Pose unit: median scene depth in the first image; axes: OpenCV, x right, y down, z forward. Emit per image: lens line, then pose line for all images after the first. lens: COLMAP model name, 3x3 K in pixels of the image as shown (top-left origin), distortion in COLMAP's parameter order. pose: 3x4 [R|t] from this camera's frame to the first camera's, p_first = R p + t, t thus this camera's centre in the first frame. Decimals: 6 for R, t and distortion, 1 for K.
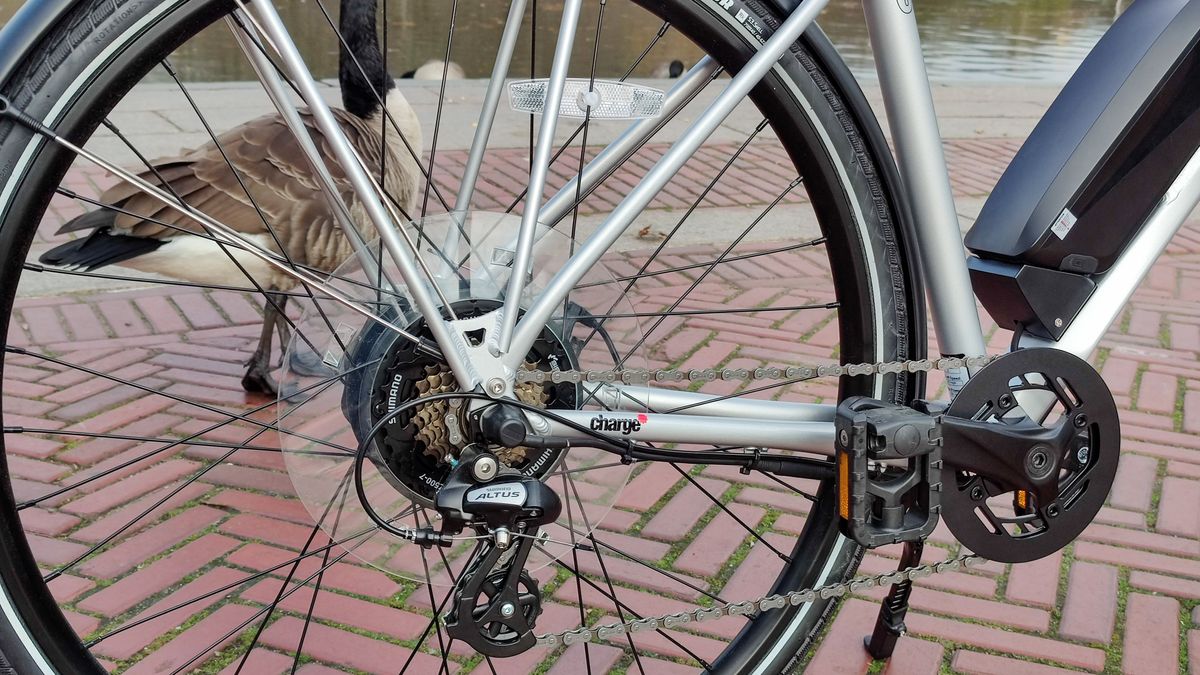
lens RADIAL K [[1441.1, 0, 600.0], [0, 1441.1, 337.5], [0, 0, 1]] dist [0.027910, -0.067997]
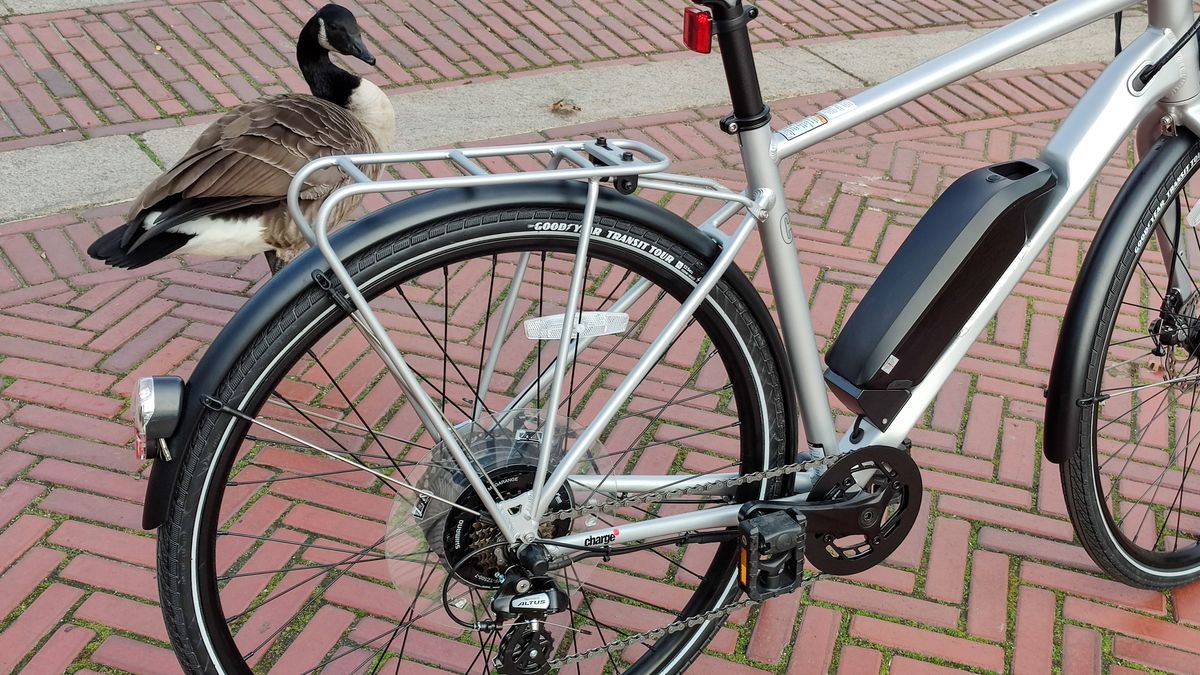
lens RADIAL K [[1441.1, 0, 600.0], [0, 1441.1, 337.5], [0, 0, 1]] dist [0.027910, -0.067997]
pose [[0.996258, -0.029085, 0.081389, -0.099897], [0.009232, 0.972099, 0.234387, -0.472211], [-0.085936, -0.232759, 0.968730, -0.421314]]
